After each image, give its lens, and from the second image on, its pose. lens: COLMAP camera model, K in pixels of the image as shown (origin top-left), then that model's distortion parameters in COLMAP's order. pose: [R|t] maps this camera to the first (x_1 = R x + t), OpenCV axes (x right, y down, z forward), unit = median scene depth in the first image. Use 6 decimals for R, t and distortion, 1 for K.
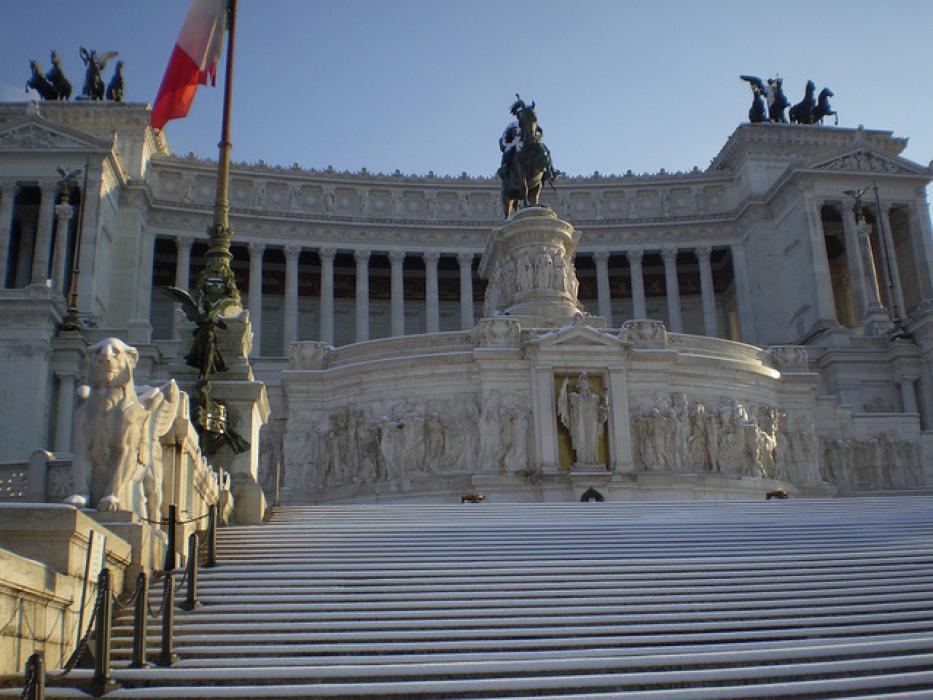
lens RADIAL K [[1088.9, 0, 466.5], [0, 1088.9, 350.0], [0, 0, 1]] dist [0.002151, -0.716732]
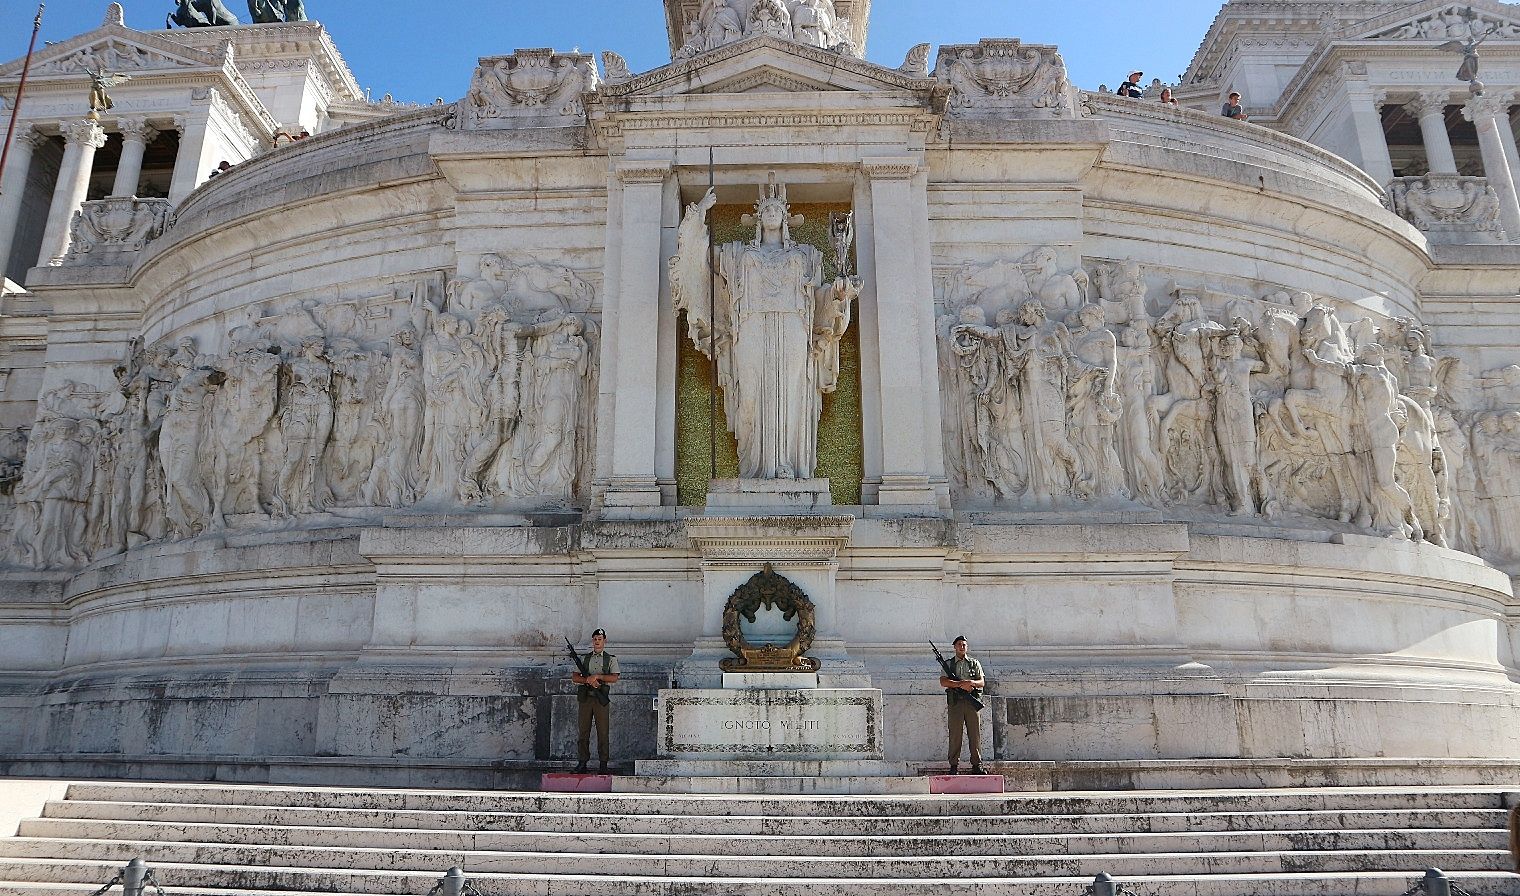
lens RADIAL K [[1094.4, 0, 731.3], [0, 1094.4, 449.0], [0, 0, 1]] dist [-0.059808, 0.006109]
pose [[0.985691, -0.017098, -0.167692, 0.142345], [0.016779, 0.999854, -0.003320, 0.093793], [0.167724, 0.000459, 0.985834, 0.698169]]
